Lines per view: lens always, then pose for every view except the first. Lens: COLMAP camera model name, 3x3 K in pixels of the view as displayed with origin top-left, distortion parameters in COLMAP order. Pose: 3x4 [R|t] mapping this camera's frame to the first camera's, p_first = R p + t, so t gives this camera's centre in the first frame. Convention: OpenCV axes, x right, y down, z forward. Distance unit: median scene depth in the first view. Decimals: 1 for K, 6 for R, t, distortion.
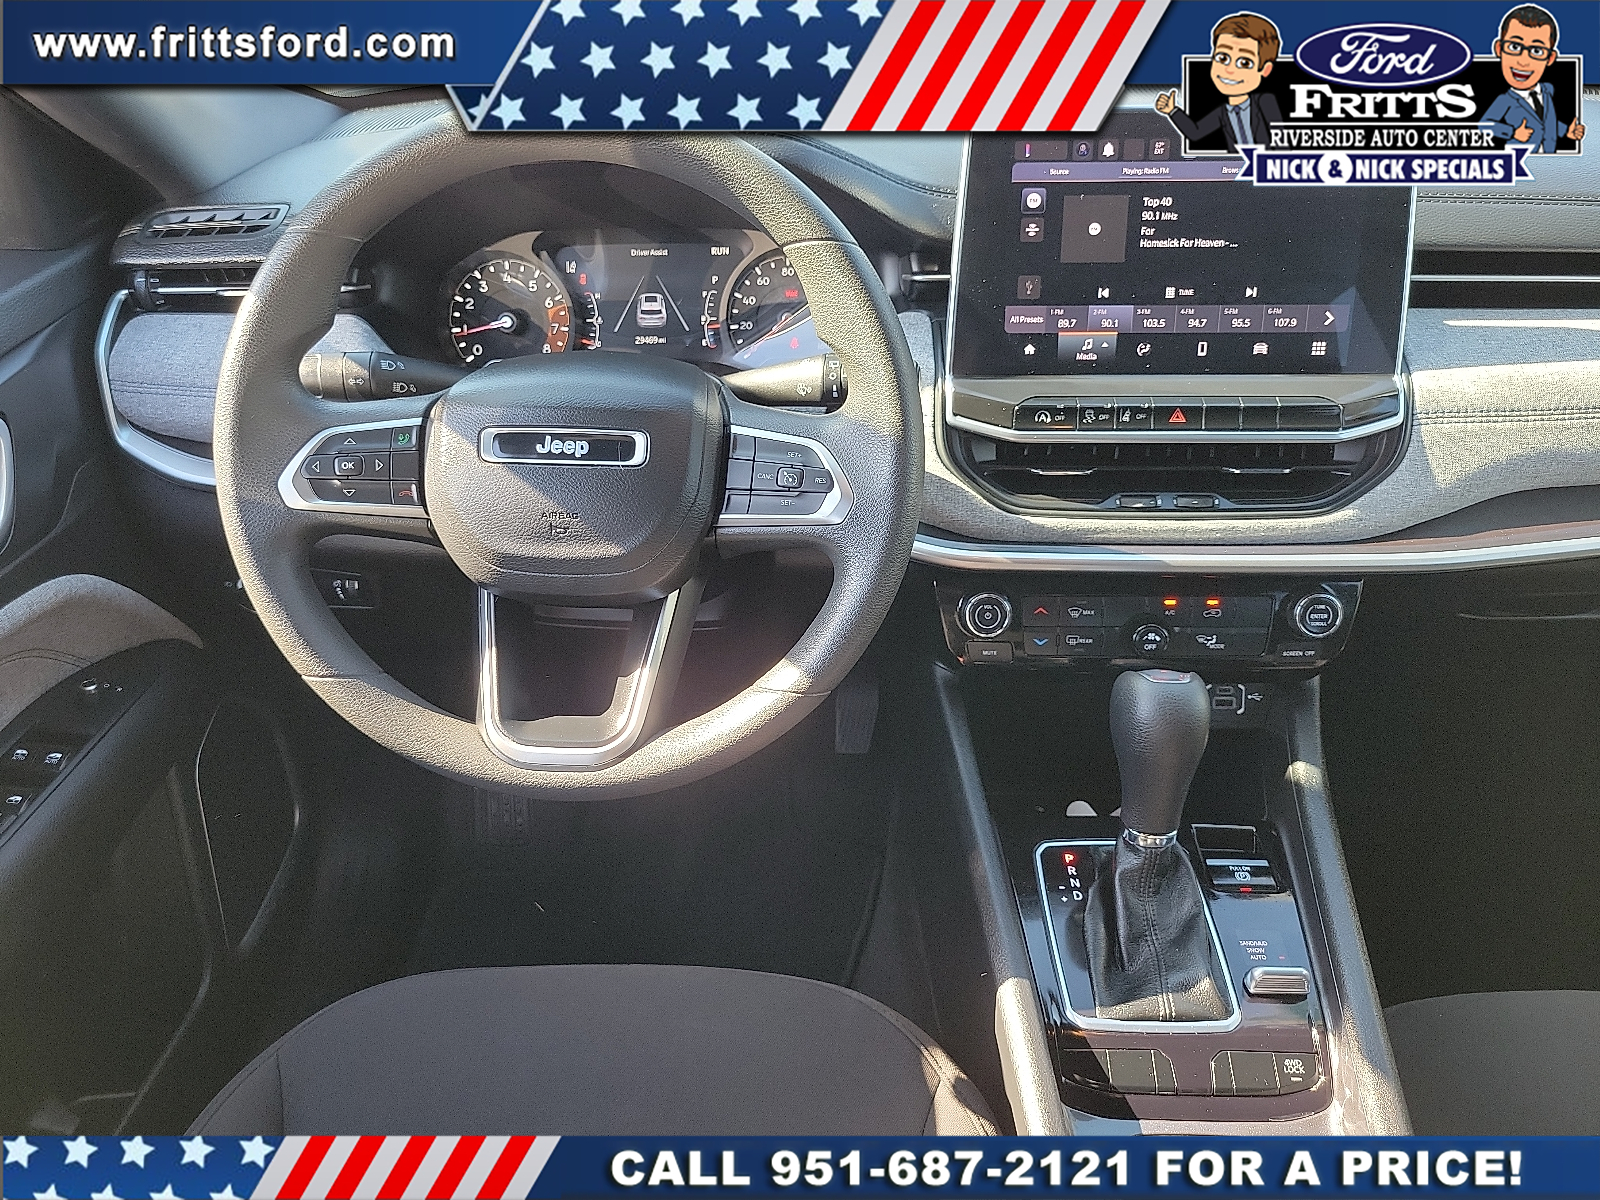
lens RADIAL K [[1211.3, 0, 788.9], [0, 1211.3, 595.9], [0, 0, 1]] dist [0.007451, 0.001650]
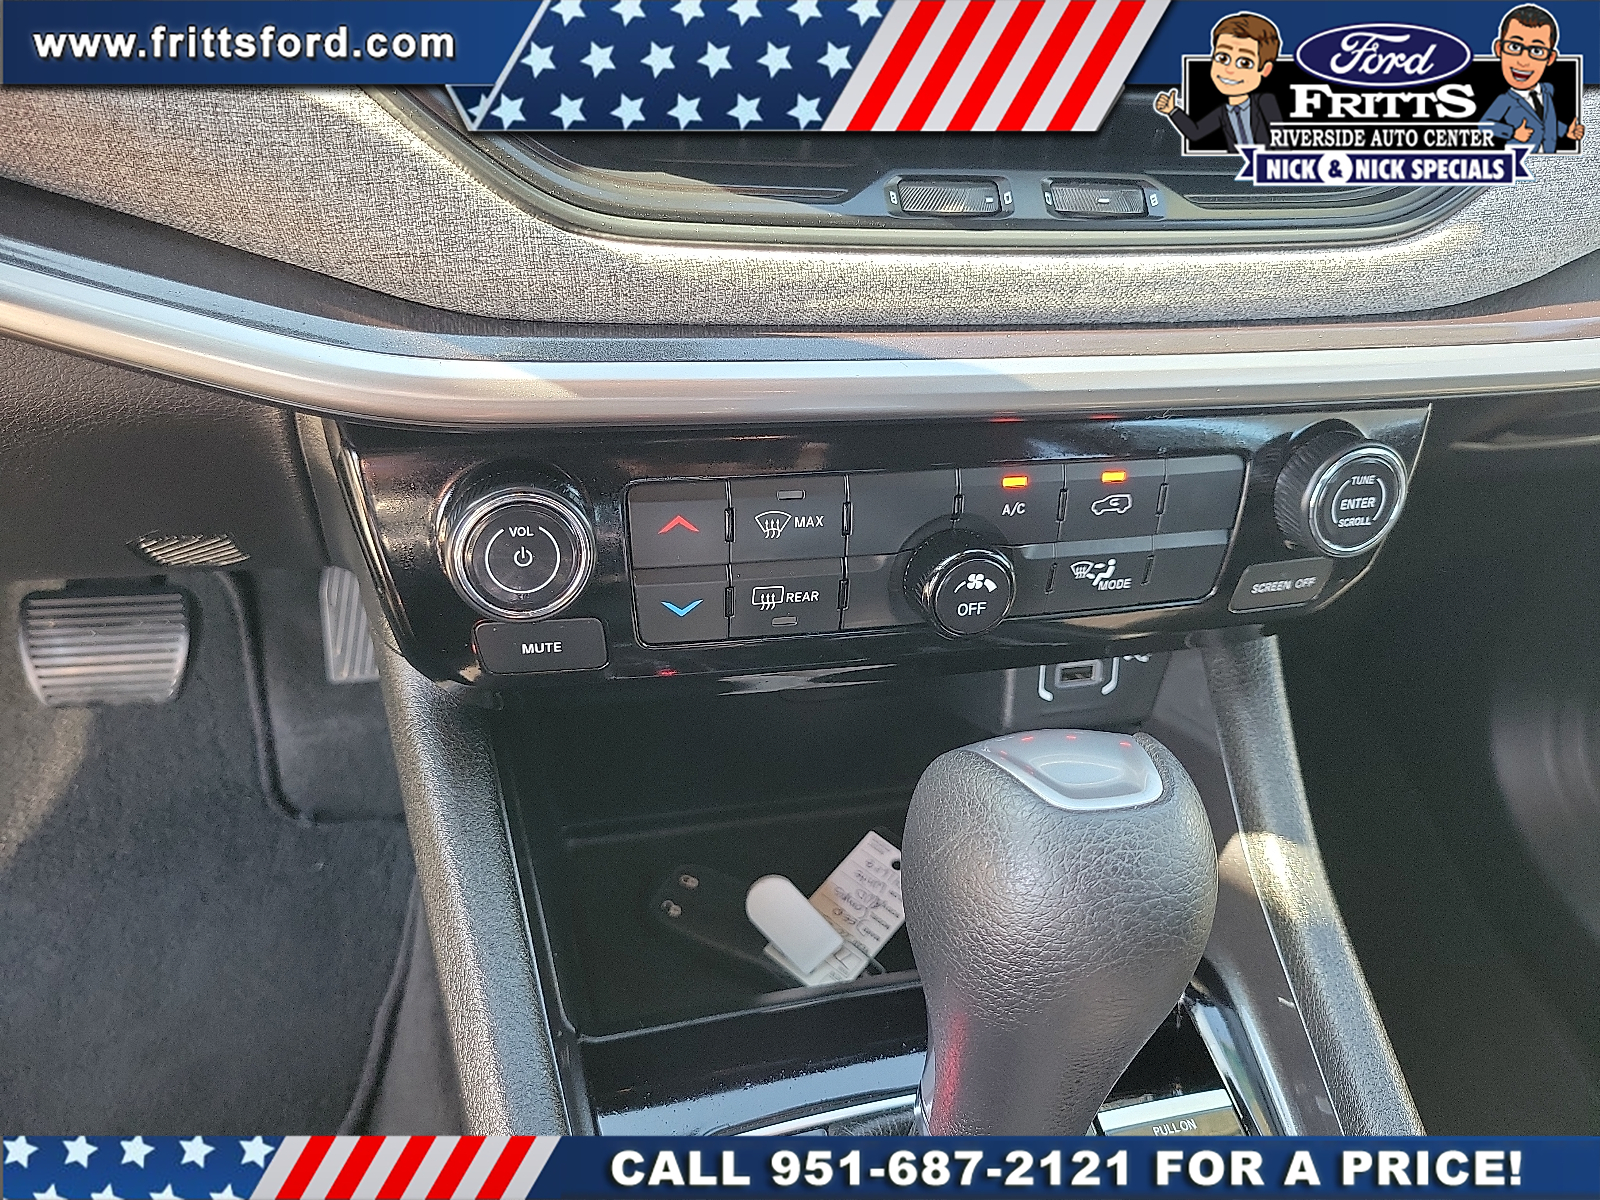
lens RADIAL K [[1211.3, 0, 785.4], [0, 1211.3, 604.6], [0, 0, 1]] dist [0.007451, 0.001650]
pose [[0.961869, -0.074129, 0.263274, 0.147120], [0.024110, 0.981805, 0.188356, -0.031193], [-0.272446, -0.174826, 0.946155, 0.672326]]
